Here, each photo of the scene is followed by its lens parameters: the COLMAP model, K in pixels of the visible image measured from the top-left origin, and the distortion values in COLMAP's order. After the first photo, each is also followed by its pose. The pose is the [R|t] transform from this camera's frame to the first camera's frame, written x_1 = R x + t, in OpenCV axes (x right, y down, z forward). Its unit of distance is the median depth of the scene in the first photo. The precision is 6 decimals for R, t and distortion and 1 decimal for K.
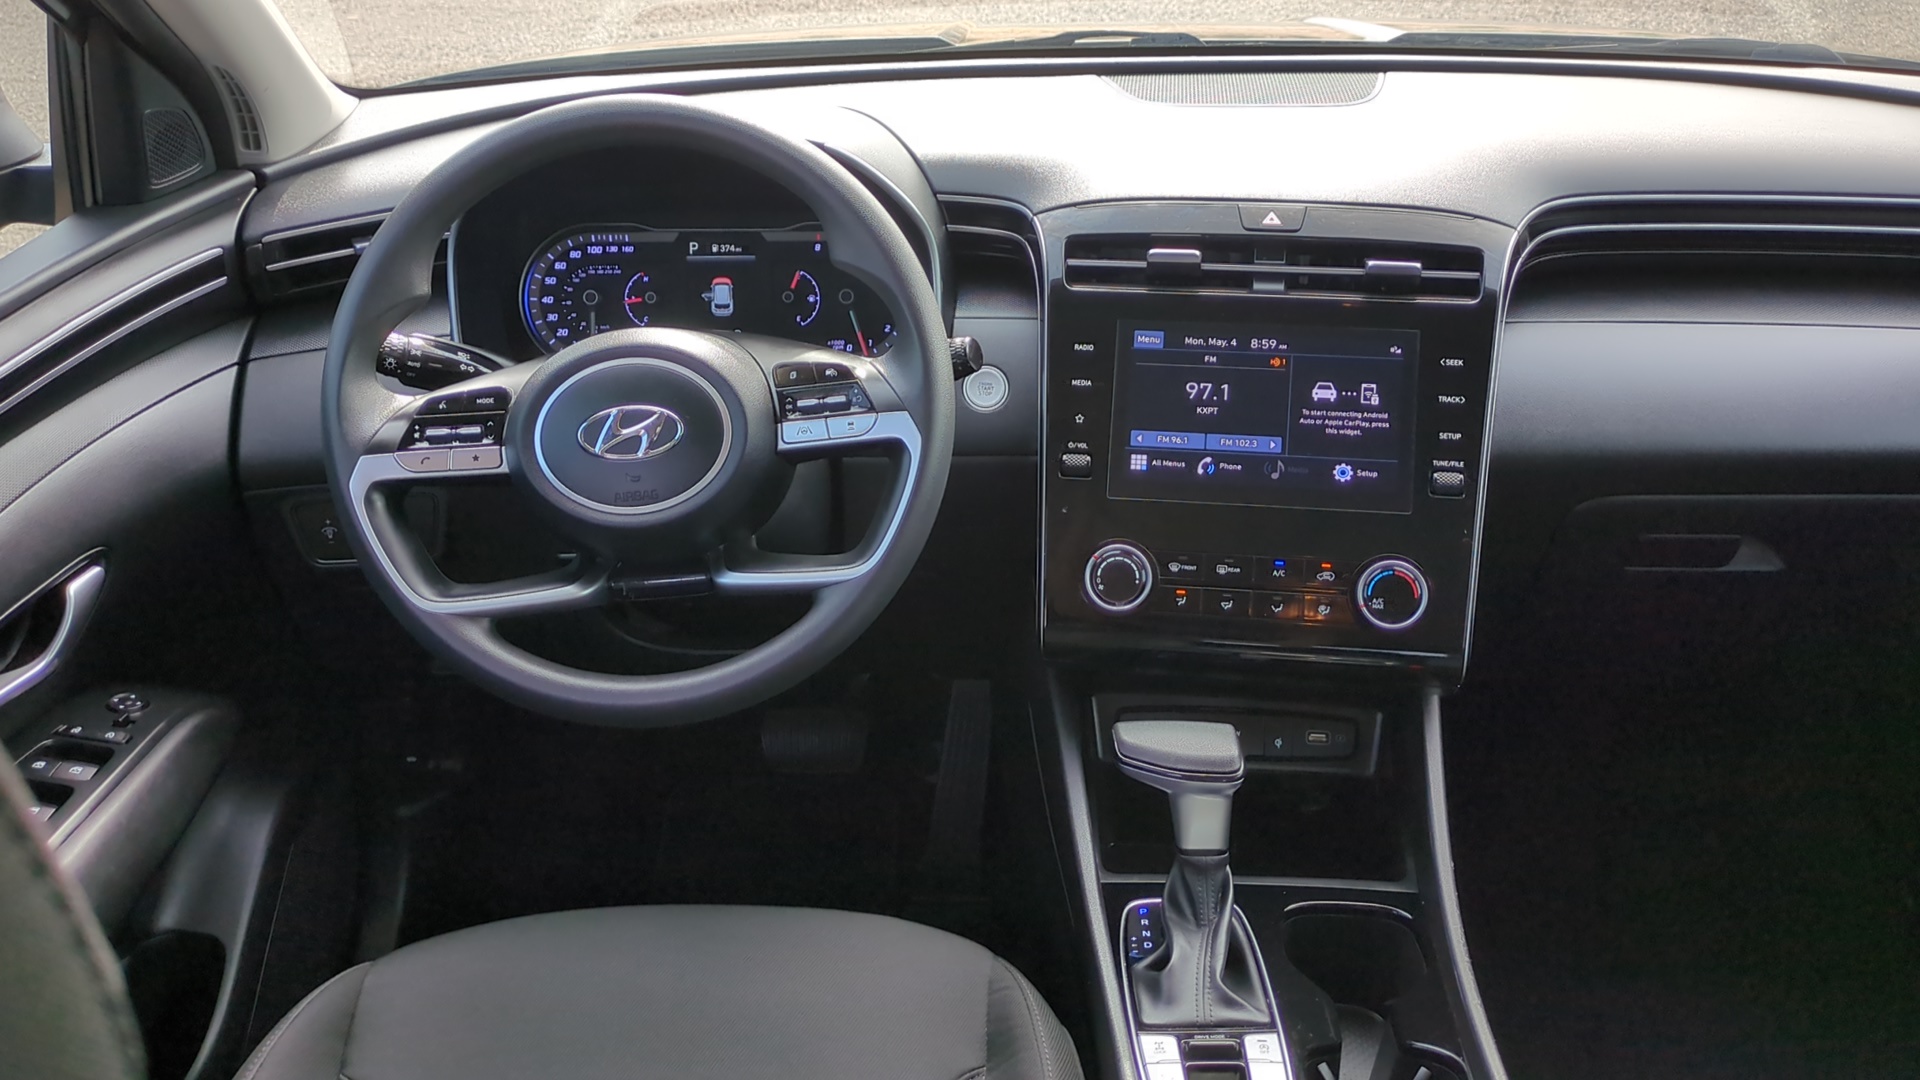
lens RADIAL K [[1621.5, 0, 977.2], [0, 1621.5, 545.4], [0, 0, 1]] dist [0.053198, -0.084012]
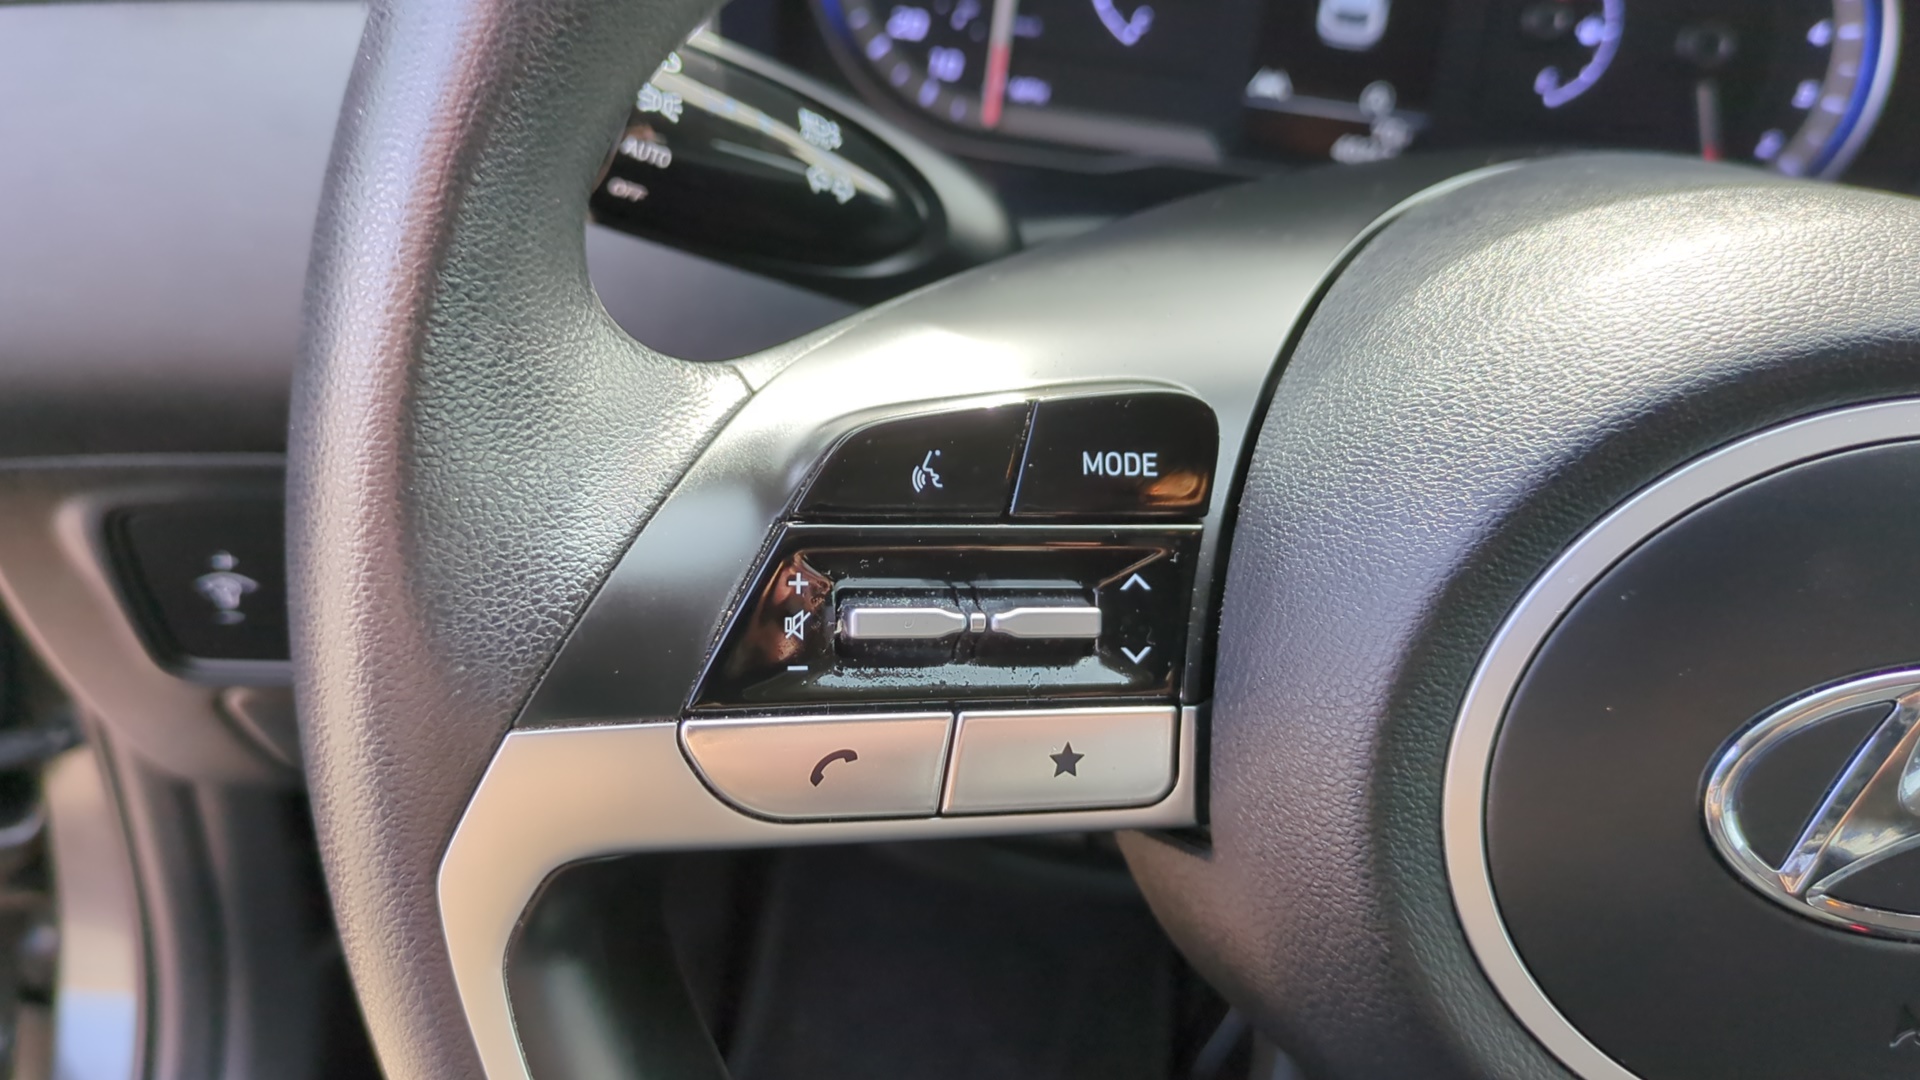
lens RADIAL K [[1621.5, 0, 988.2], [0, 1621.5, 557.2], [0, 0, 1]] dist [0.053198, -0.084012]
pose [[0.987058, 0.116882, 0.109800, -0.296420], [-0.136608, 0.971455, 0.193943, -0.100285], [-0.083998, -0.206432, 0.974849, 0.701013]]
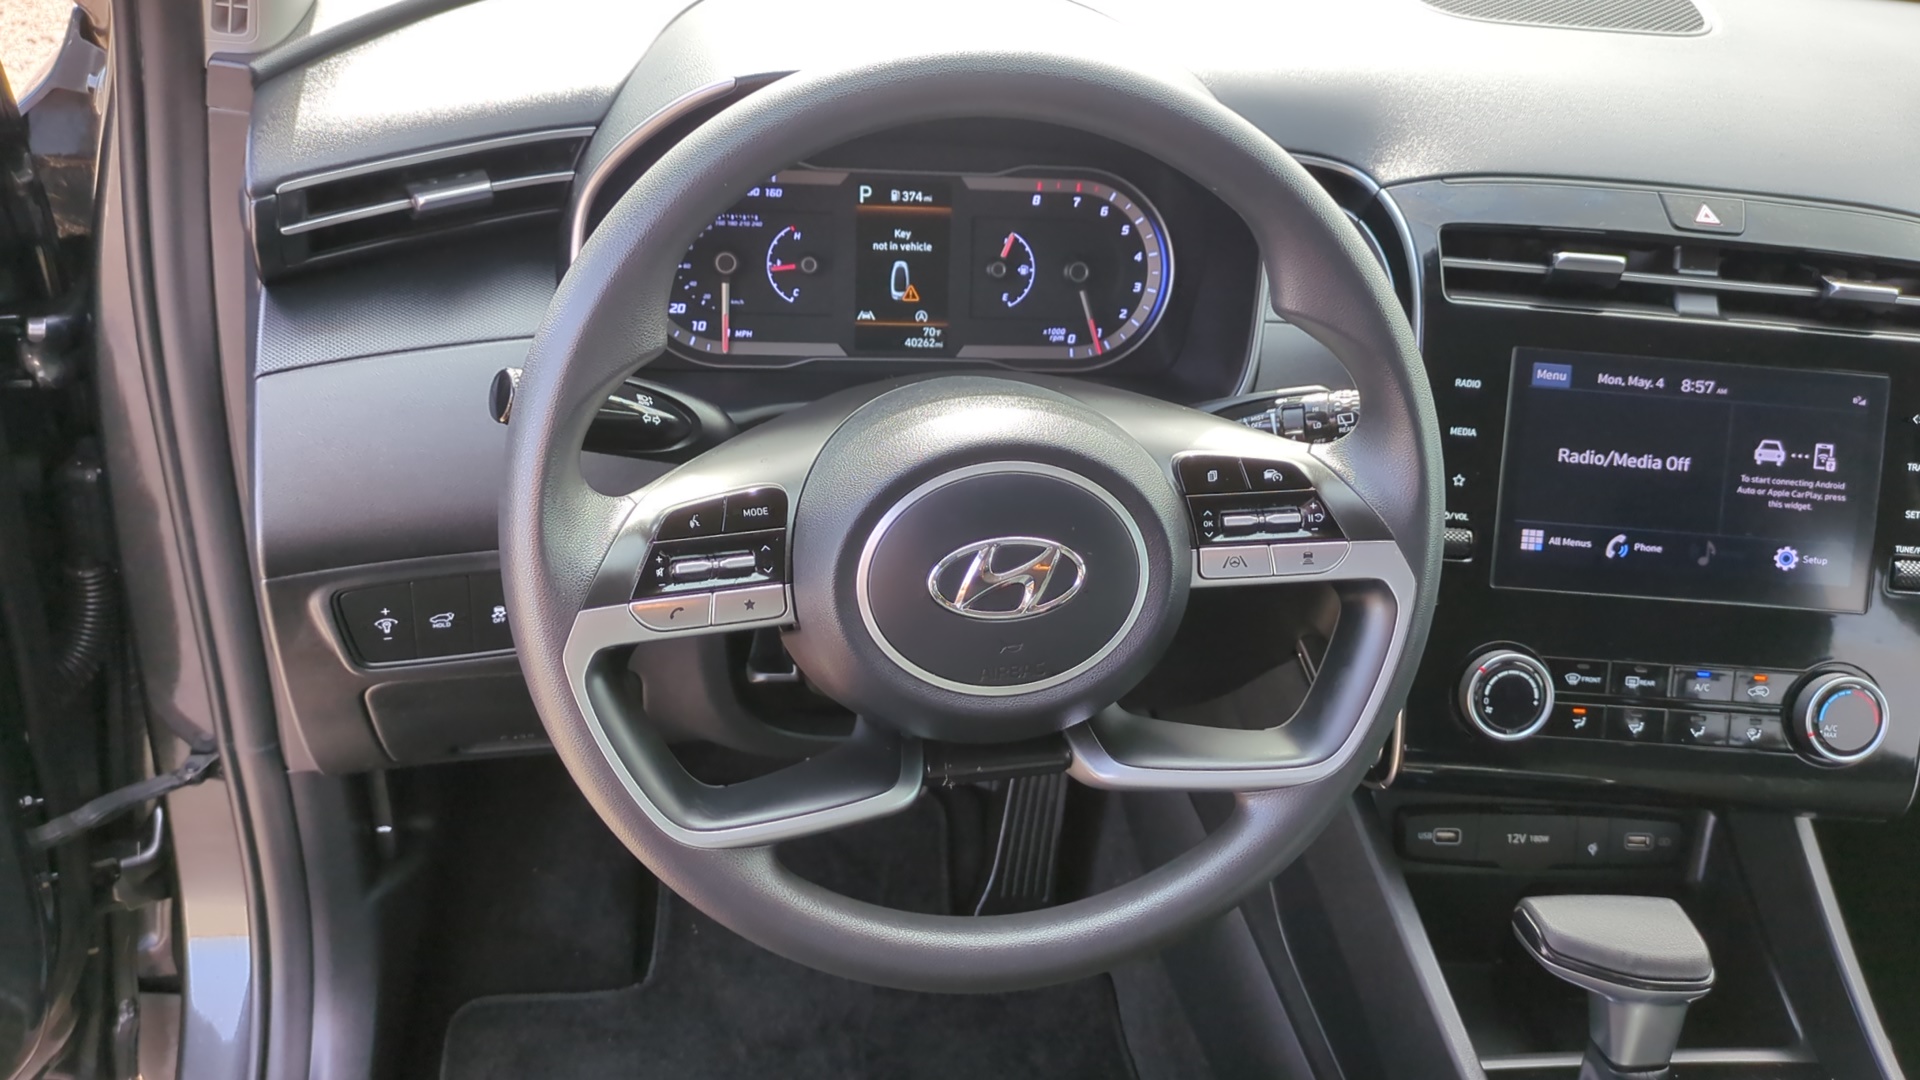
lens RADIAL K [[1621.5, 0, 972.9], [0, 1621.5, 542.7], [0, 0, 1]] dist [0.053198, -0.084012]
pose [[0.981311, -0.003667, 0.192393, -0.298673], [-0.023435, 0.990098, 0.138405, -0.147272], [-0.190996, -0.140327, 0.971509, 0.308660]]
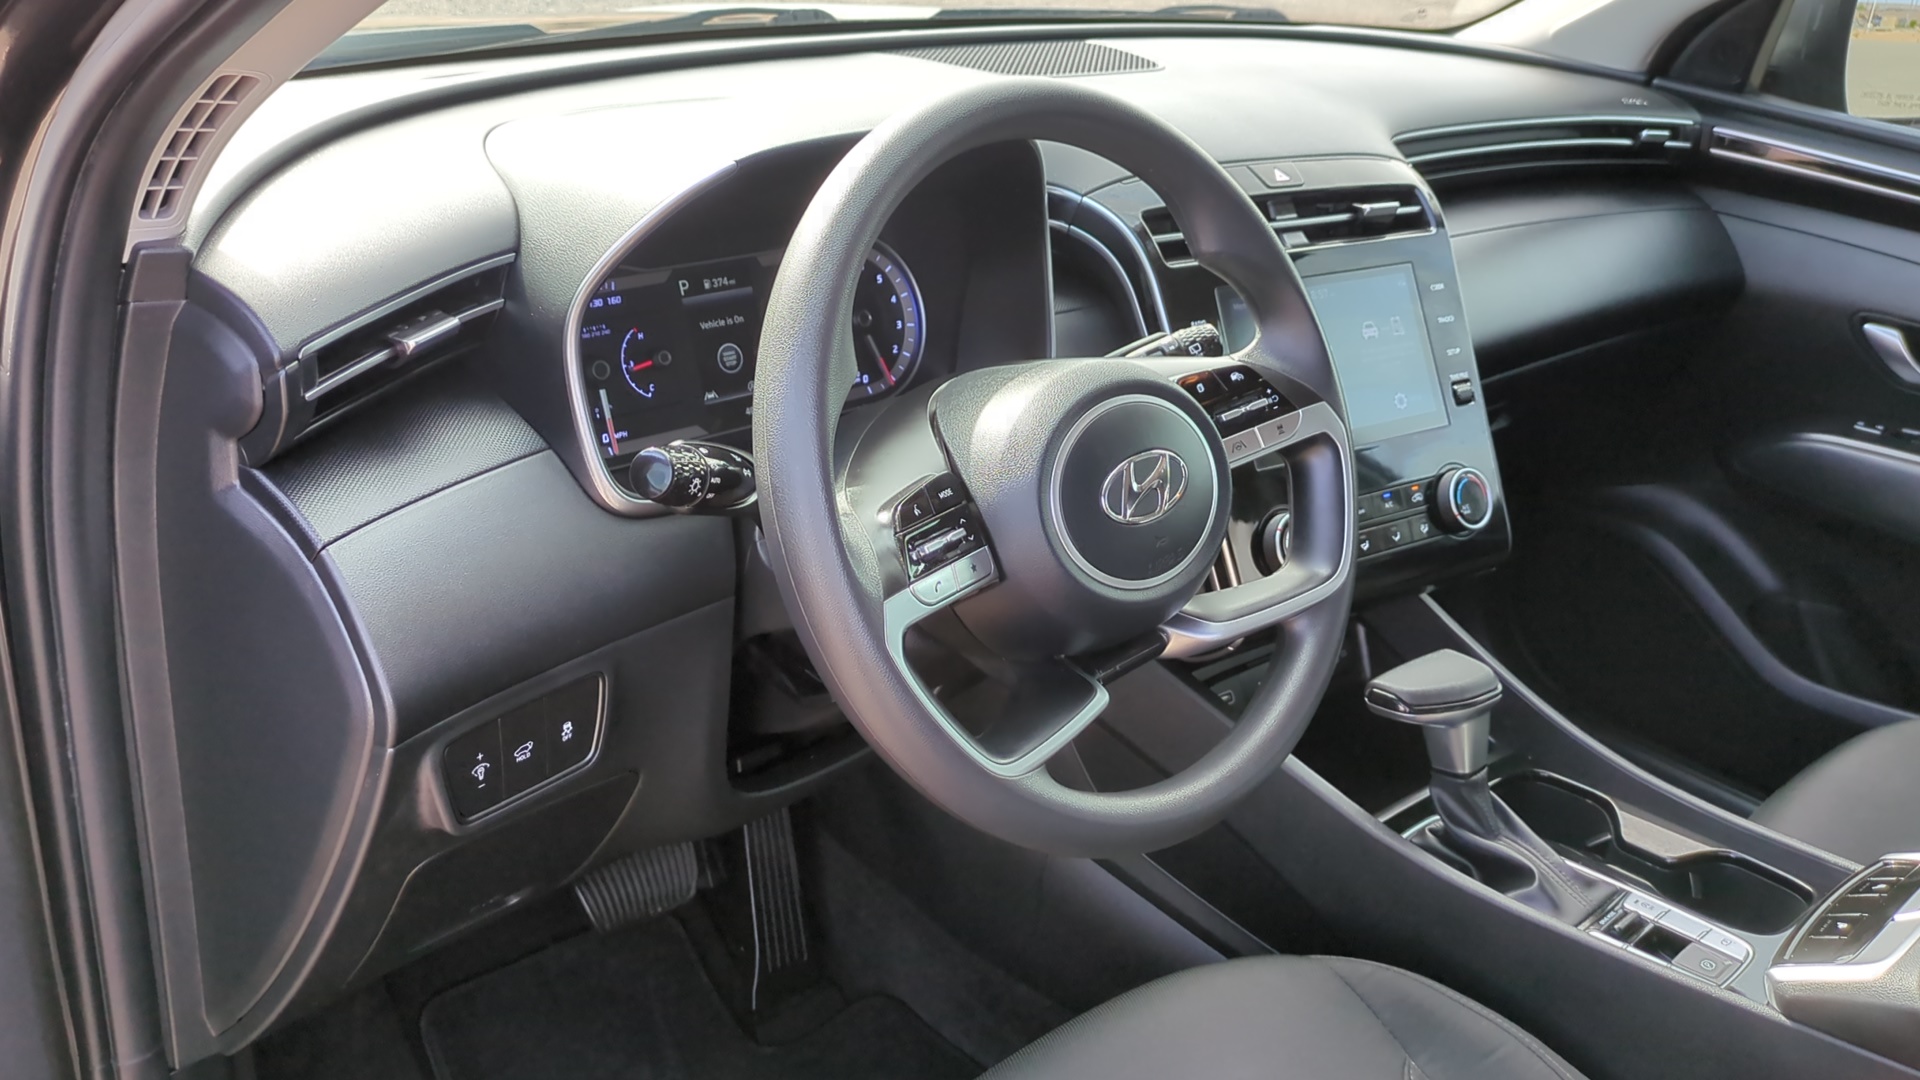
lens RADIAL K [[1621.5, 0, 963.7], [0, 1621.5, 541.3], [0, 0, 1]] dist [0.053198, -0.084012]
pose [[0.717138, -0.234711, 0.656220, -0.694612], [0.234951, 0.967885, 0.089422, -0.115921], [-0.656134, 0.090052, 0.749252, 0.379787]]
